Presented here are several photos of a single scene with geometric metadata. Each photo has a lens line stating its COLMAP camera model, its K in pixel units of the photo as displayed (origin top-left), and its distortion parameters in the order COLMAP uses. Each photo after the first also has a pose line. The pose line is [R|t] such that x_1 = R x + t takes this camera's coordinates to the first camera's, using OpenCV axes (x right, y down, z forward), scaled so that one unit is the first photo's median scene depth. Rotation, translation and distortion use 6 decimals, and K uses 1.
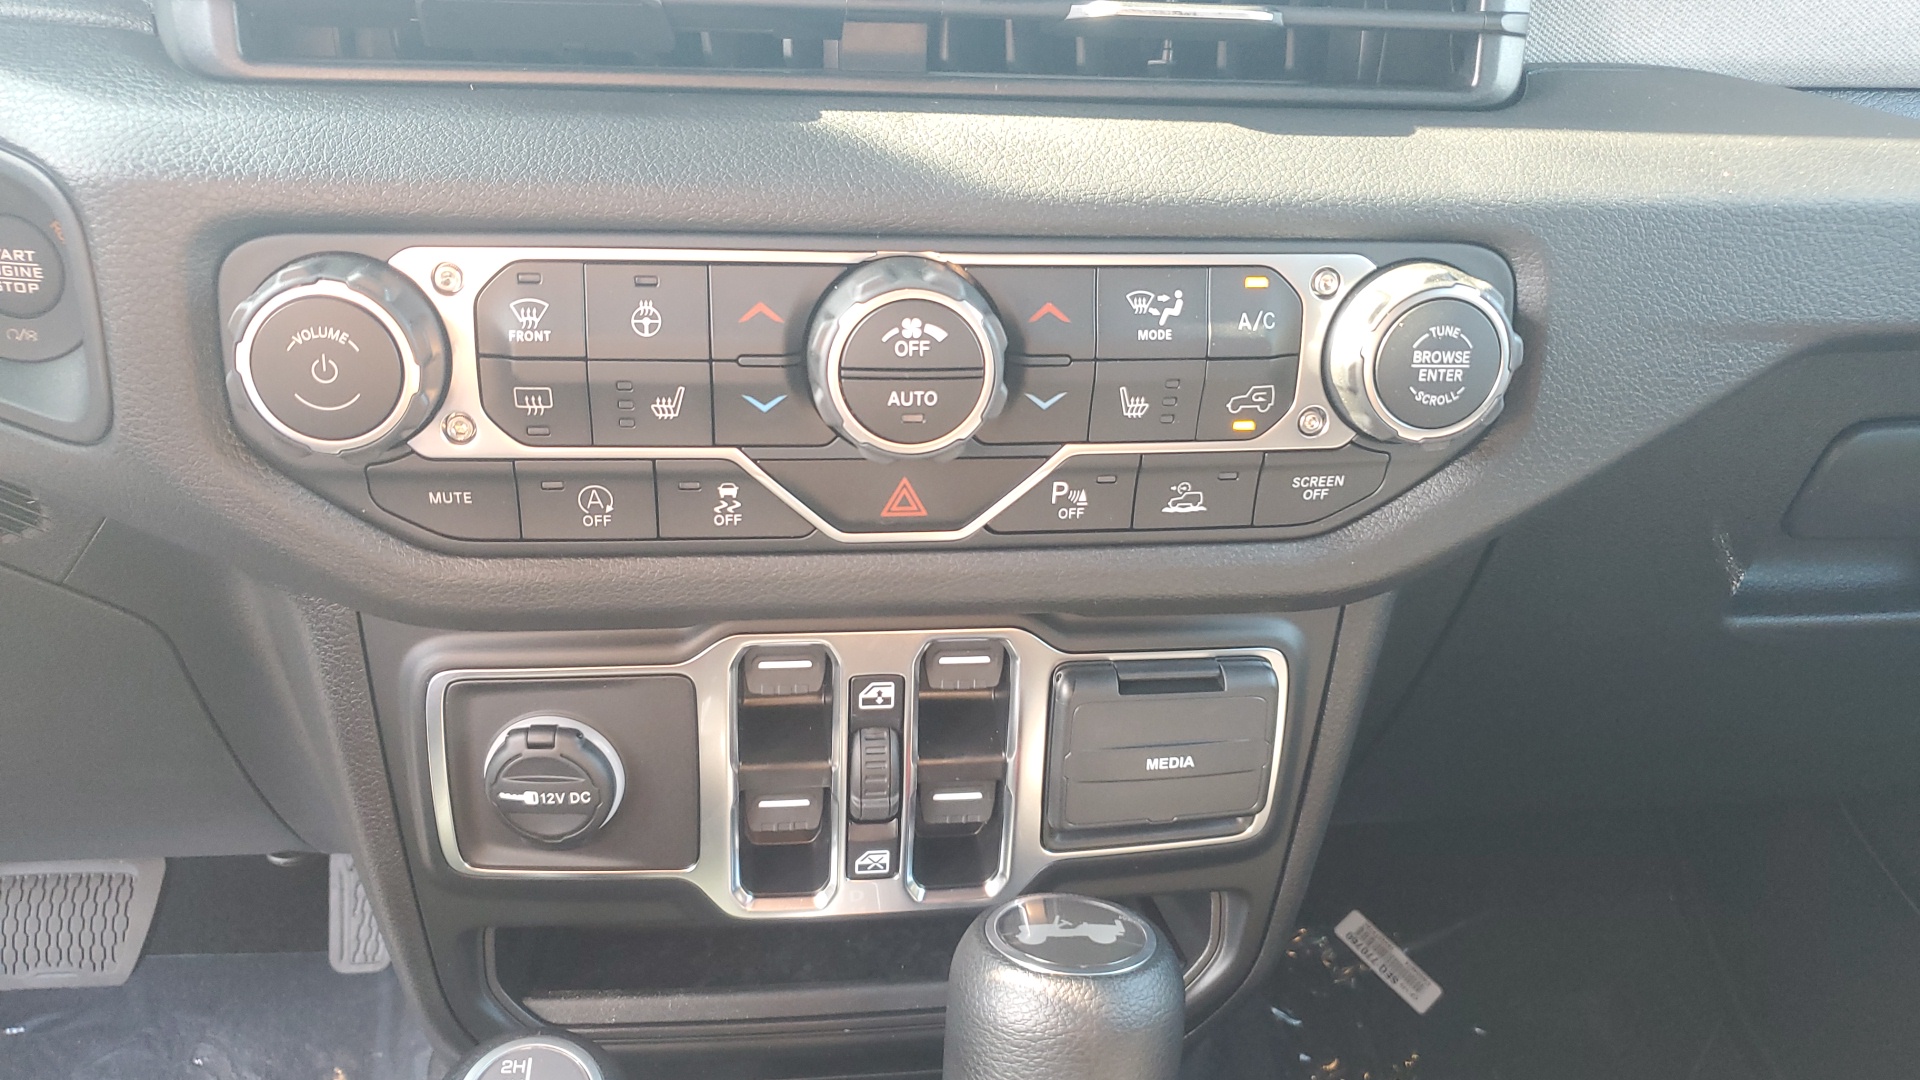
lens RADIAL K [[1509.7, 0, 950.3], [0, 1509.7, 549.6], [0, 0, 1]] dist [0.060694, -0.081821]
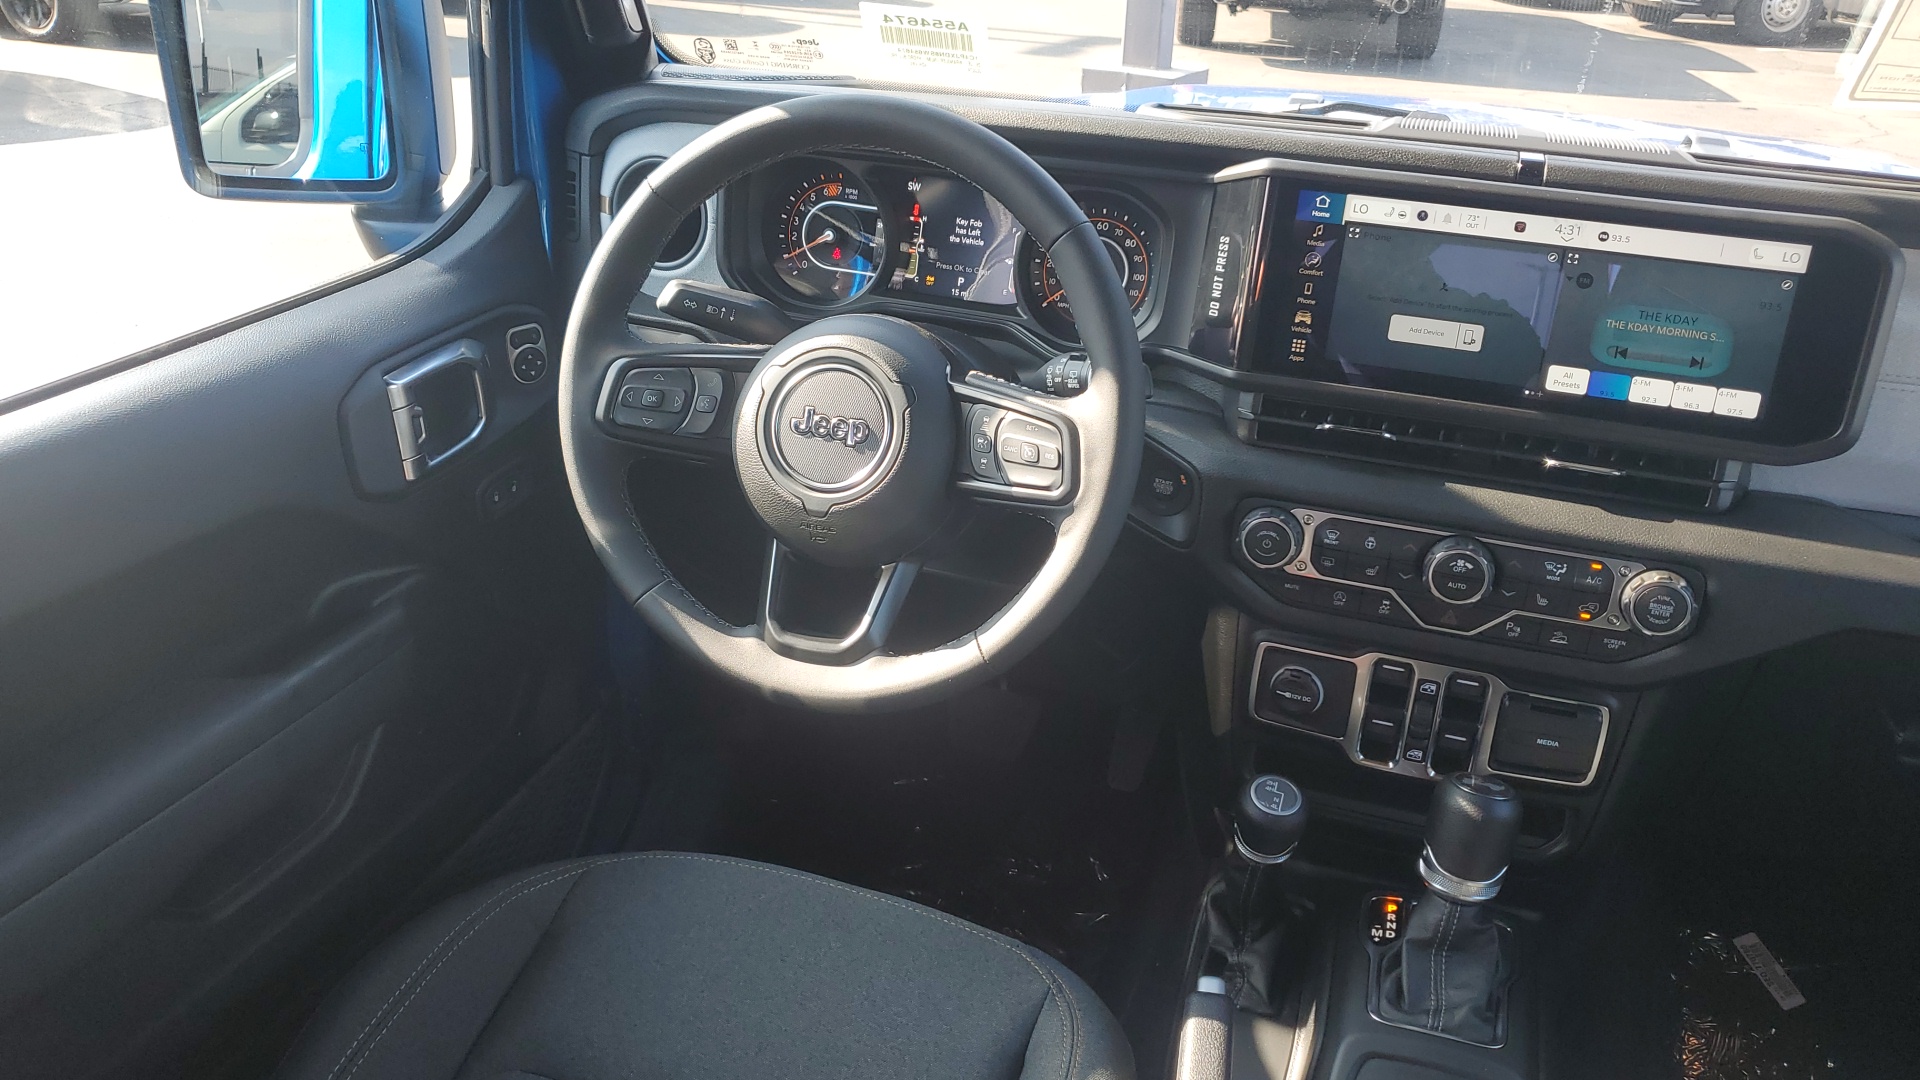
lens RADIAL K [[1509.7, 0, 971.4], [0, 1509.7, 528.0], [0, 0, 1]] dist [0.060694, -0.081821]
pose [[0.909013, 0.179911, -0.375935, 0.168652], [-0.188681, 0.981943, 0.013696, -0.058910], [0.371611, 0.058482, 0.926545, -1.712199]]
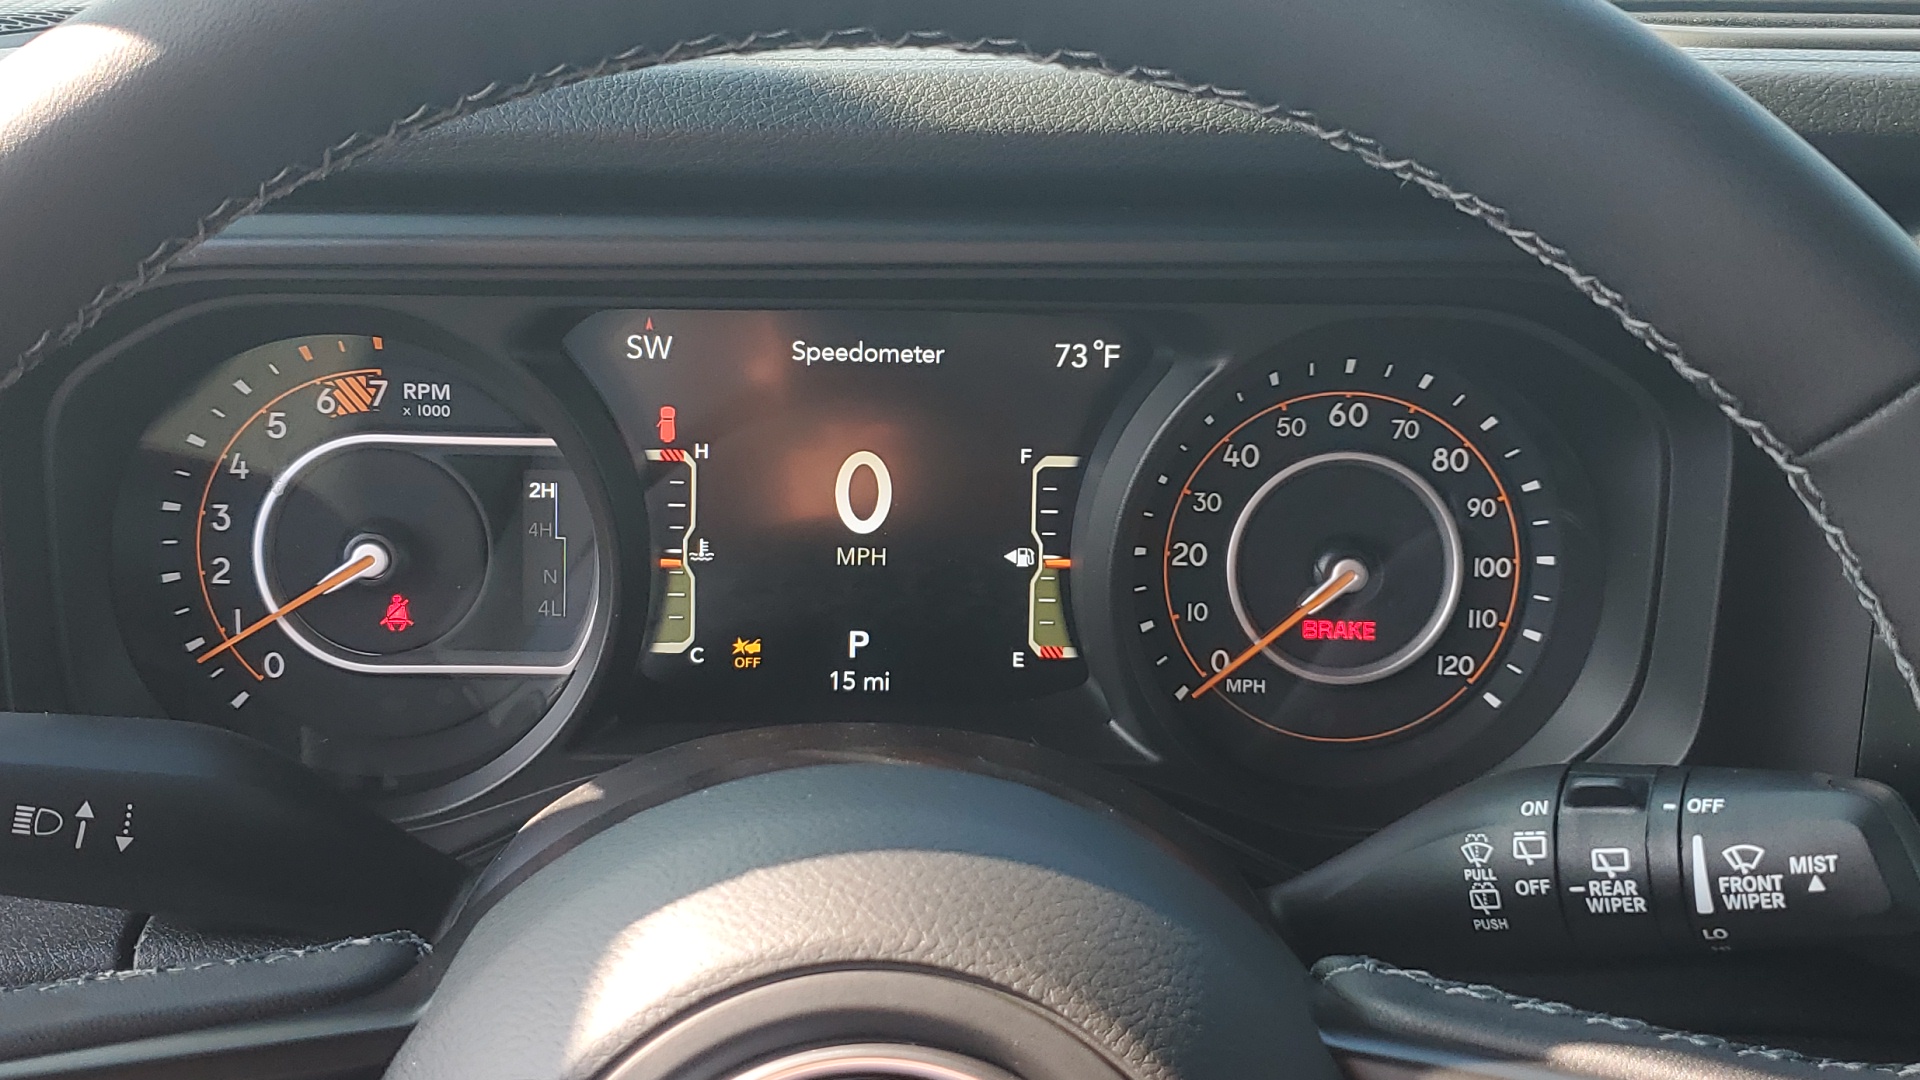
lens RADIAL K [[2440.3, 0, 949.8], [0, 2440.3, 497.2], [0, 0, 1]] dist [0.111456, 0.000000]
pose [[0.997283, 0.016000, -0.071905, -0.880099], [-0.021244, 0.997123, -0.072768, -0.466008], [0.070534, 0.074098, 0.994753, -0.418312]]
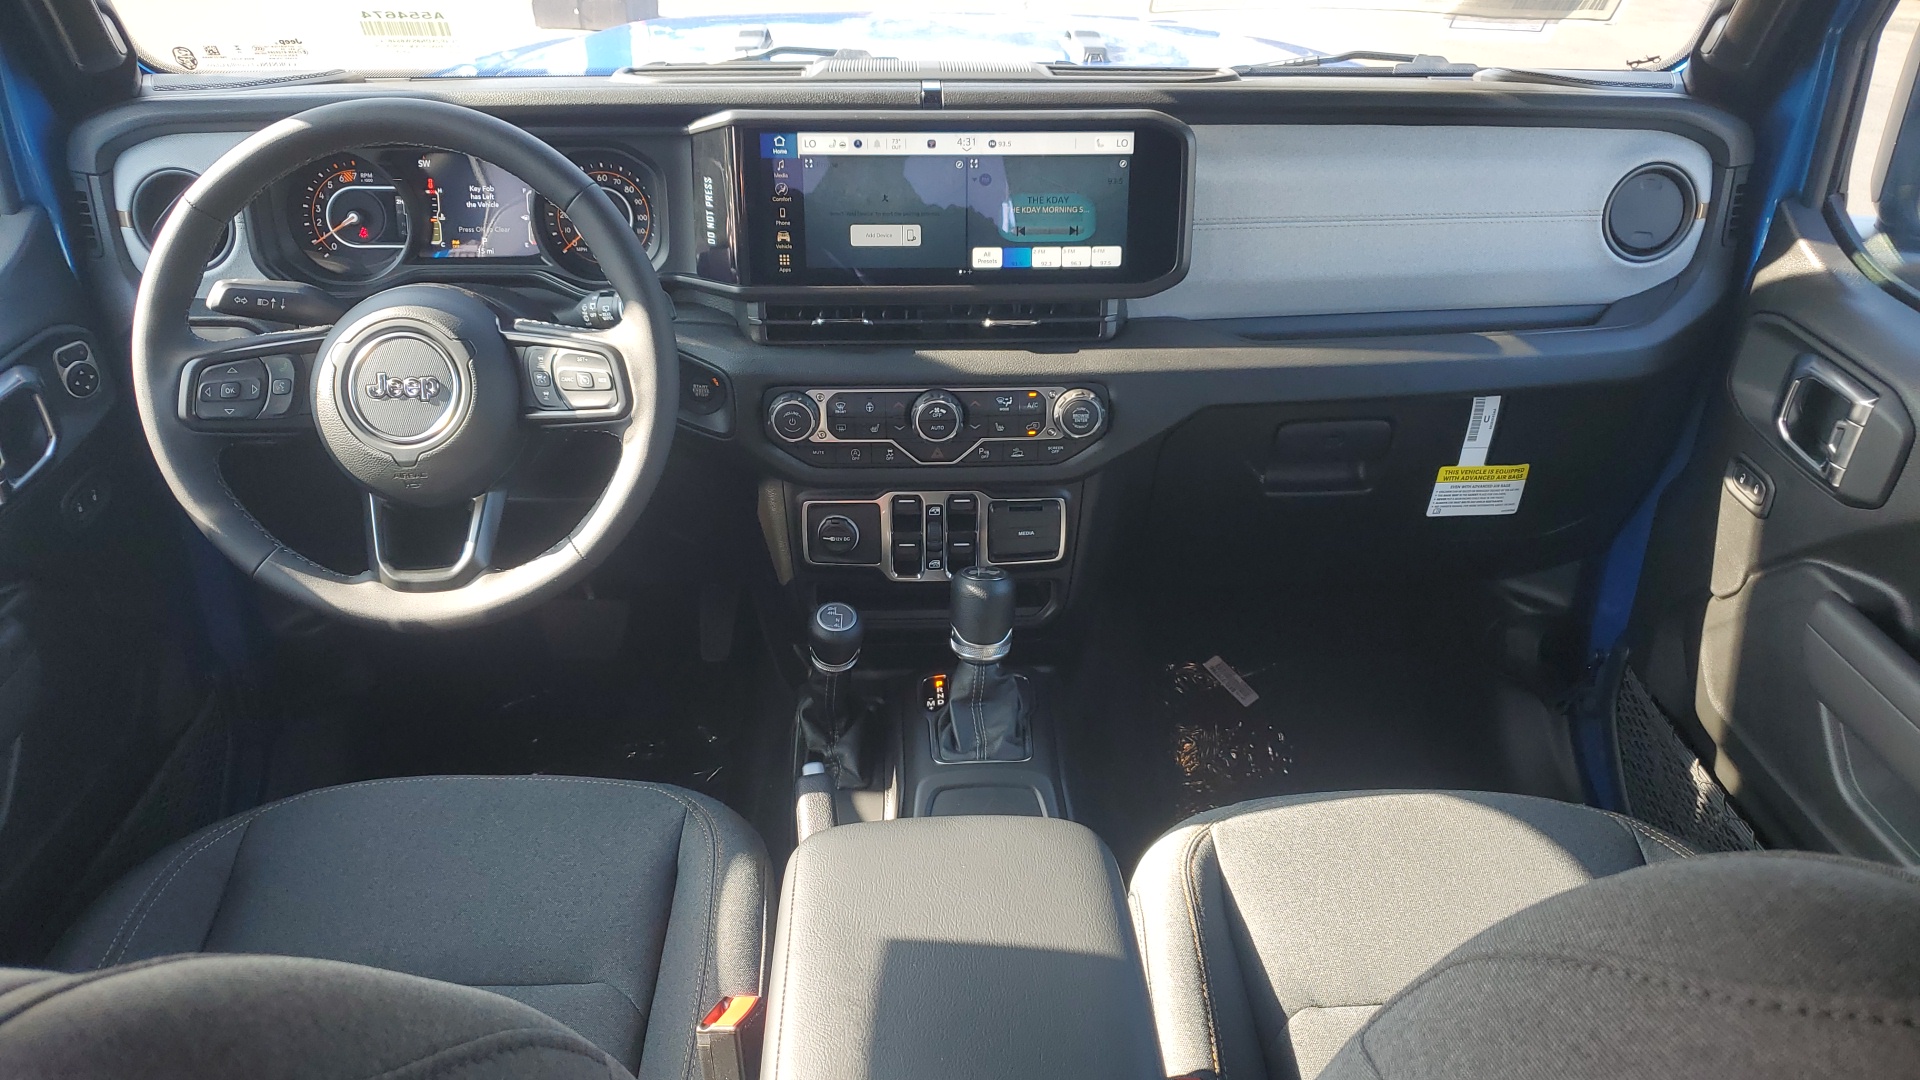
lens RADIAL K [[1509.7, 0, 972.3], [0, 1509.7, 556.0], [0, 0, 1]] dist [0.060694, -0.081821]
pose [[0.996163, 0.010891, -0.086833, 0.325307], [-0.005167, 0.997815, 0.065871, -0.022066], [0.087360, -0.065170, 0.994043, -2.304343]]
